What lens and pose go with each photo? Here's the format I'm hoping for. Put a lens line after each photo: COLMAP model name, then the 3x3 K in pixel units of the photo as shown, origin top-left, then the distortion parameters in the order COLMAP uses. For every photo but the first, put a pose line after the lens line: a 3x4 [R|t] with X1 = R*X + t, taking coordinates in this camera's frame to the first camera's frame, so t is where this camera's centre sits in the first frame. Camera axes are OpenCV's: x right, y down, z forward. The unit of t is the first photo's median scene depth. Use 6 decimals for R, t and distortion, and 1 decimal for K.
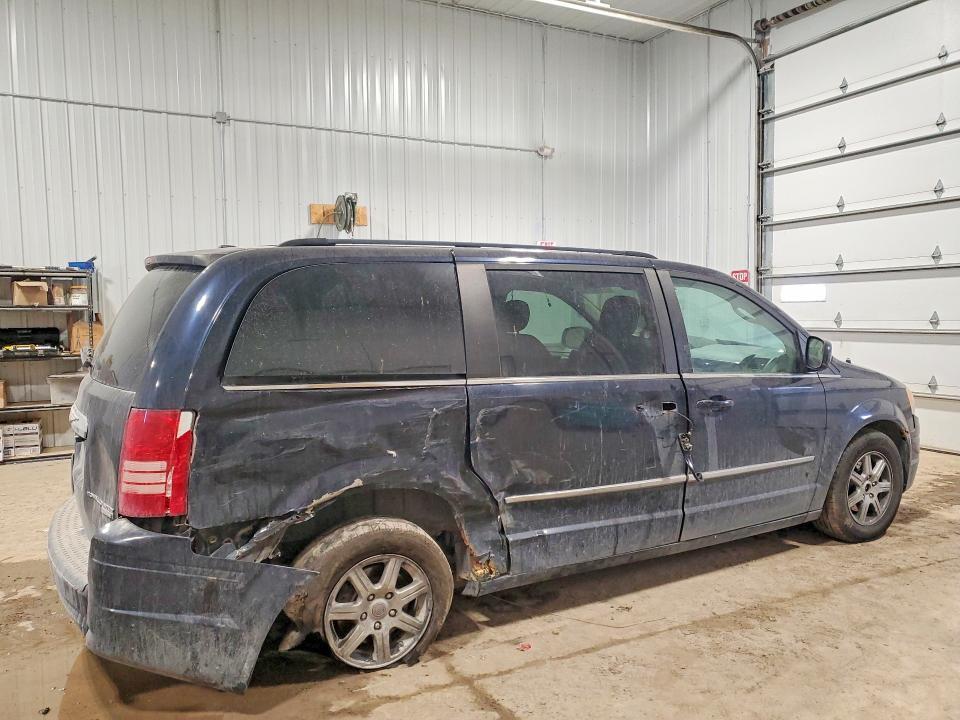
lens RADIAL K [[707.8, 0, 483.1], [0, 707.8, 356.6], [0, 0, 1]] dist [0.035103, -0.011205]
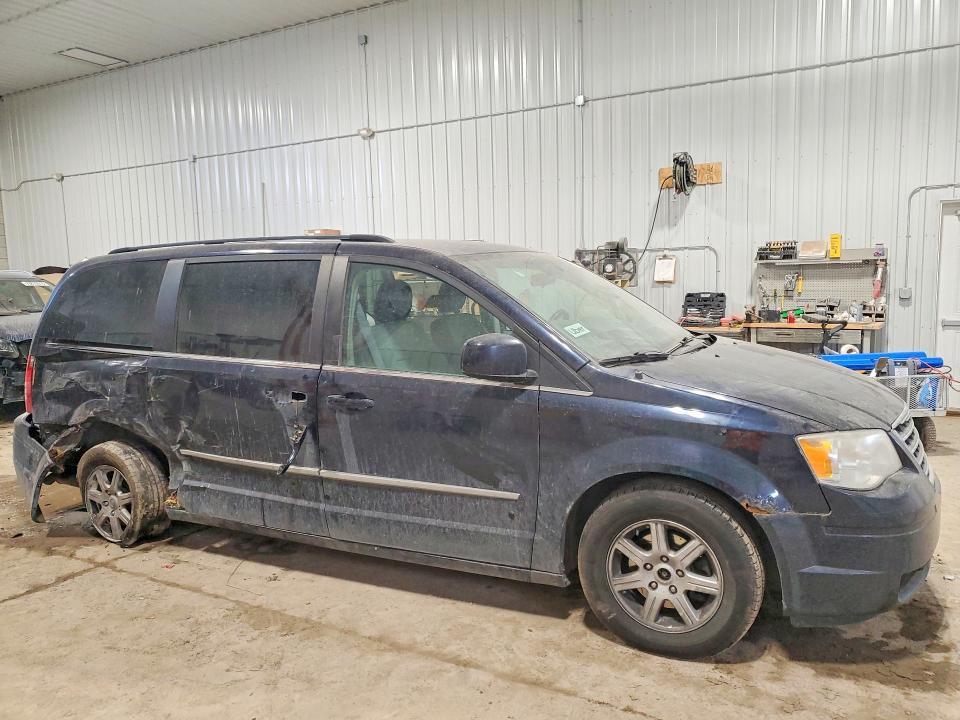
lens RADIAL K [[707.8, 0, 483.0], [0, 707.8, 359.0], [0, 0, 1]] dist [0.035103, -0.011205]
pose [[0.573861, 0.083874, -0.814647, 1.186280], [-0.032446, 0.996289, 0.079719, -0.066536], [0.818310, -0.019316, 0.574453, 0.634255]]
